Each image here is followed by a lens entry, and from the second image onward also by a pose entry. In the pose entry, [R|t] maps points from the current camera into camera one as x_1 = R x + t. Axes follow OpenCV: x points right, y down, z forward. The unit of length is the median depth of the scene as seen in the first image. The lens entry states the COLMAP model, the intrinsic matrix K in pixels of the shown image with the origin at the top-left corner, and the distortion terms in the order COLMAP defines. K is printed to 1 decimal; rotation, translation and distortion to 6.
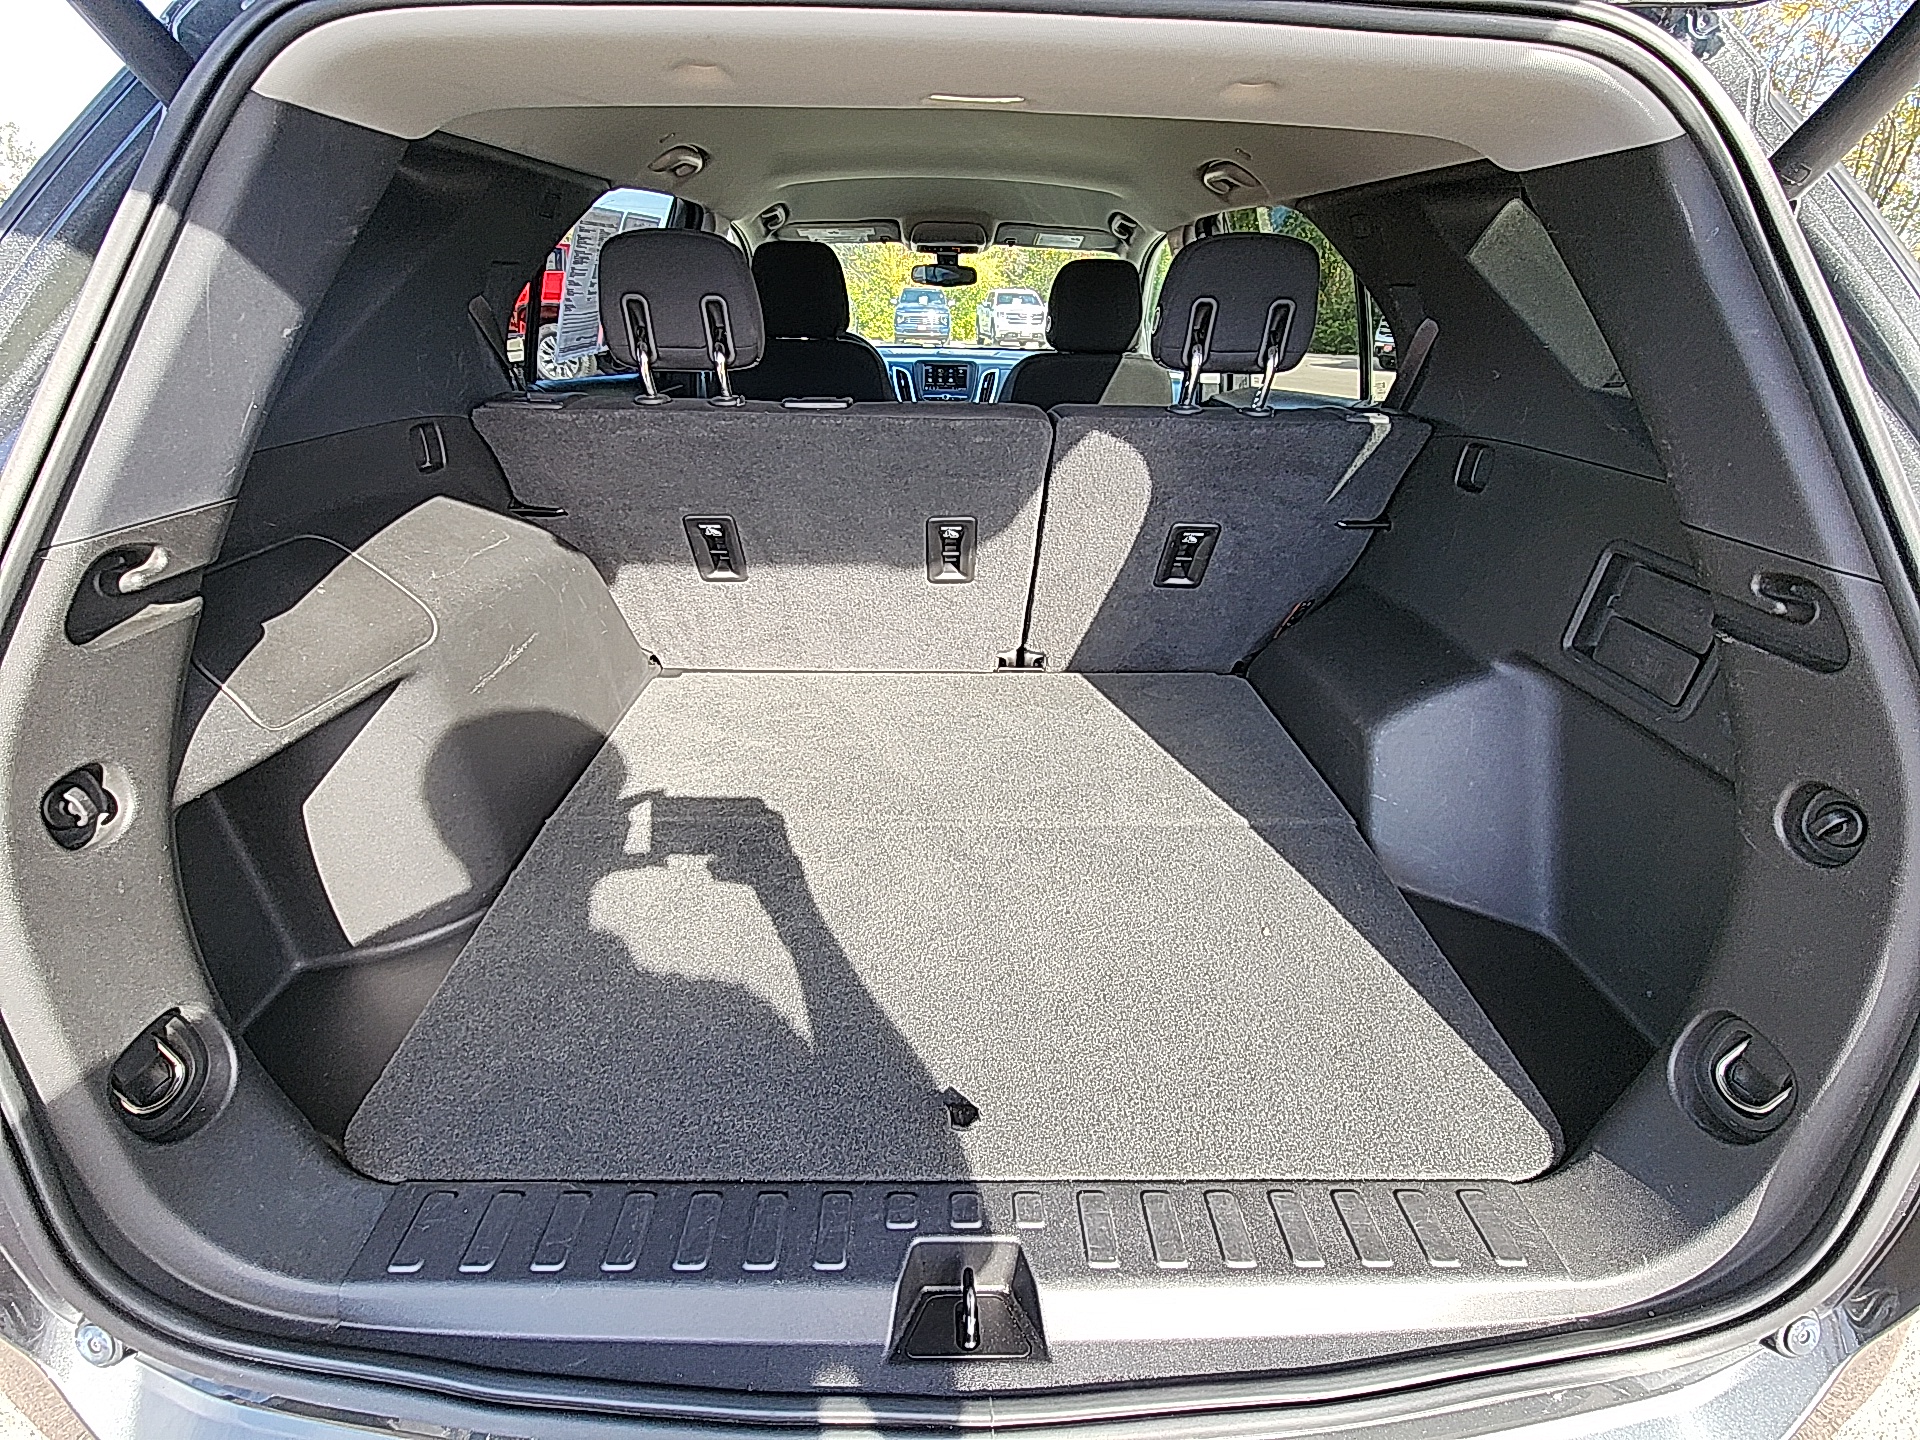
lens RADIAL K [[767.9, 0, 955.3], [0, 767.9, 700.7], [0, 0, 1]] dist [0.012673, -0.010146]
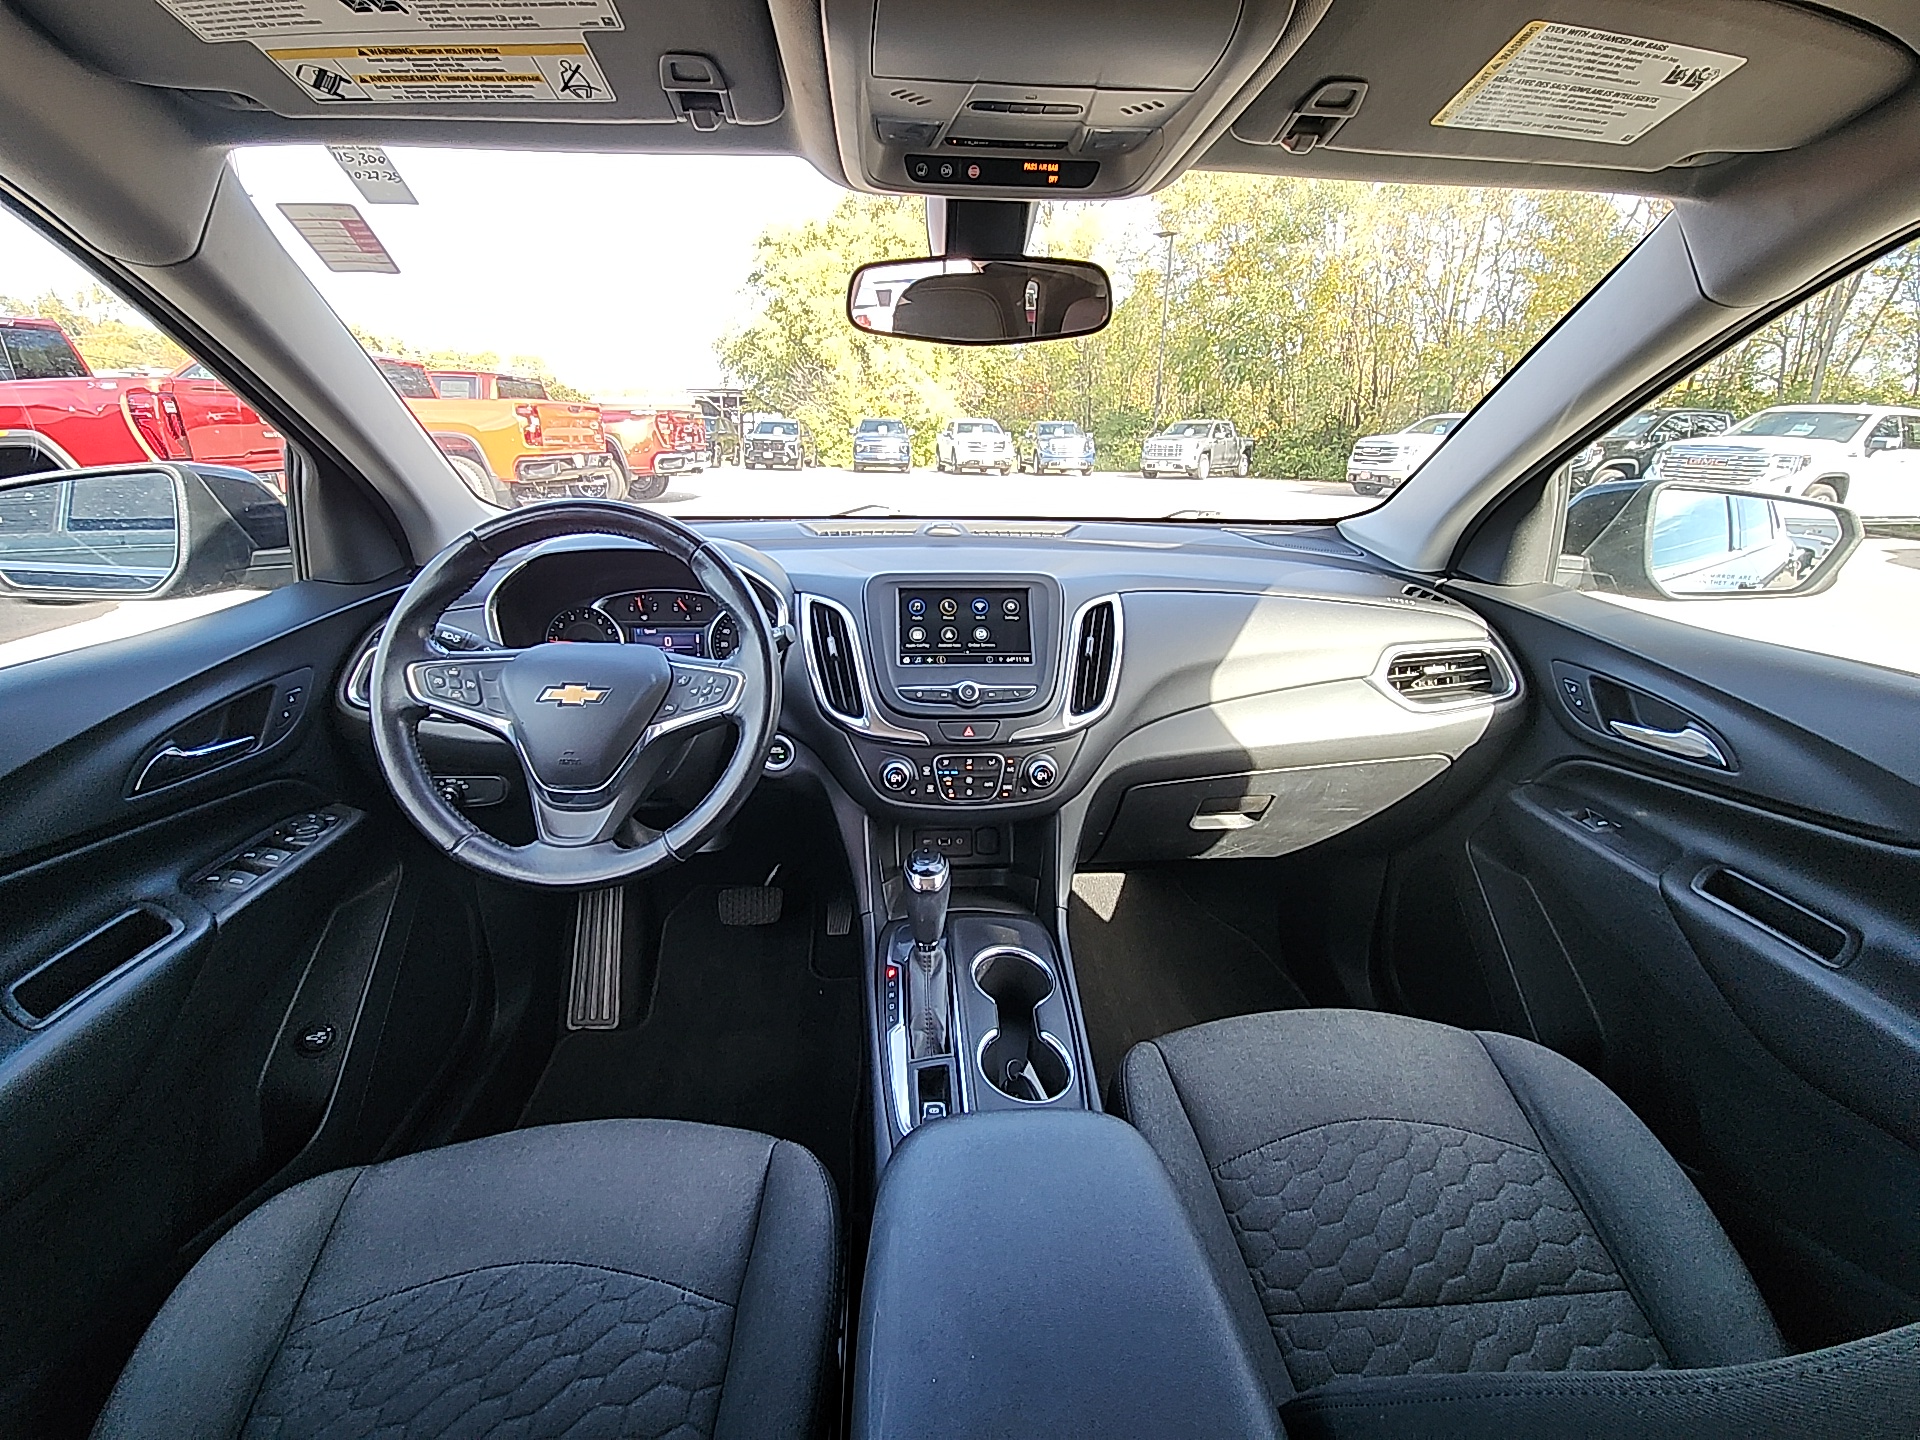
lens RADIAL K [[767.9, 0, 954.1], [0, 767.9, 702.7], [0, 0, 1]] dist [0.012673, -0.010146]
pose [[0.998699, -0.019436, 0.047149, -0.063374], [0.025815, 0.989998, -0.138702, -0.678314], [-0.043981, 0.139738, 0.989211, 1.351530]]
